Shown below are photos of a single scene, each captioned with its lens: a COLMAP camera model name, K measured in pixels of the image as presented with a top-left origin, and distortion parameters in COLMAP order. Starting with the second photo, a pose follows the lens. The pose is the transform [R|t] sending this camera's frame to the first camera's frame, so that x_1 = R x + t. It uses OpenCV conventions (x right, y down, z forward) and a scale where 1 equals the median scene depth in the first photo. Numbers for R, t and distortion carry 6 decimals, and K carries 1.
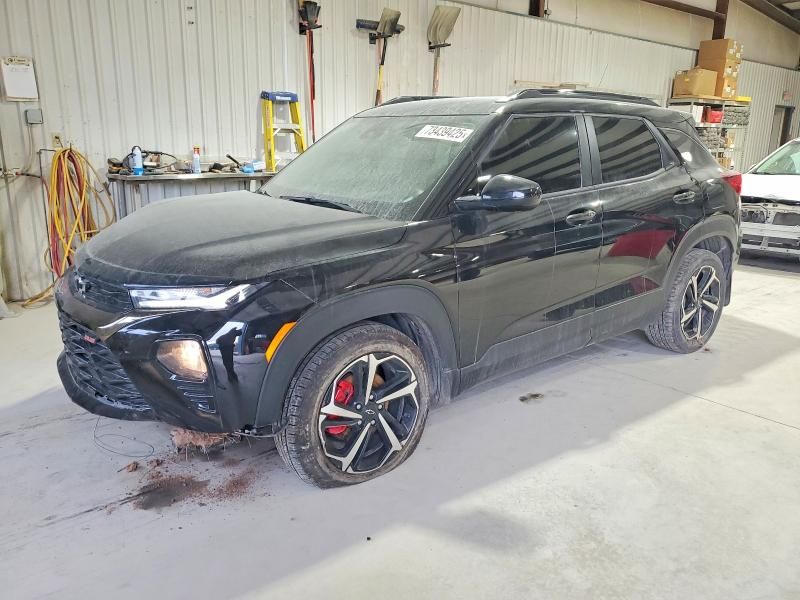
lens RADIAL K [[629.7, 0, 397.9], [0, 629.7, 299.3], [0, 0, 1]] dist [0.004959, 0.002220]
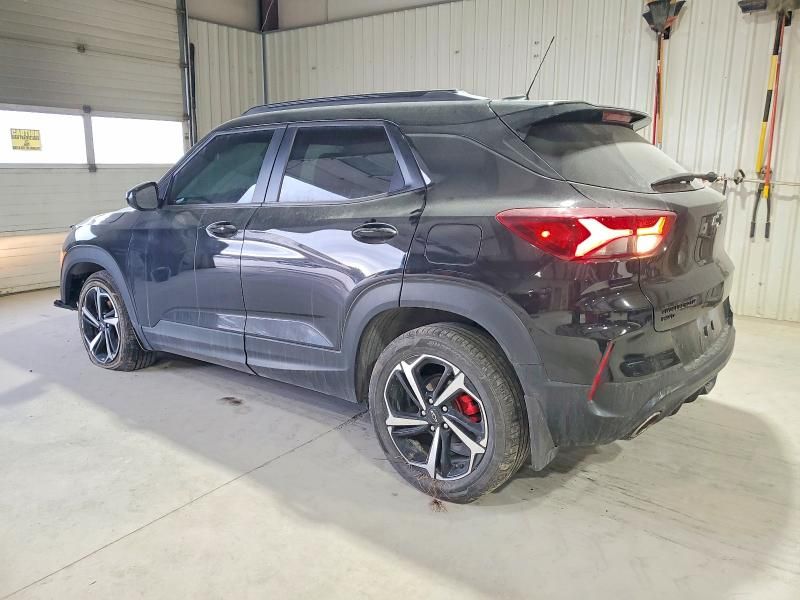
lens RADIAL K [[629.7, 0, 397.5], [0, 629.7, 300.4], [0, 0, 1]] dist [0.004959, 0.002220]
pose [[0.222274, 0.191691, -0.955954, 1.562494], [-0.237009, 0.961694, 0.137734, -0.265365], [0.945738, 0.195955, 0.259192, 1.219486]]
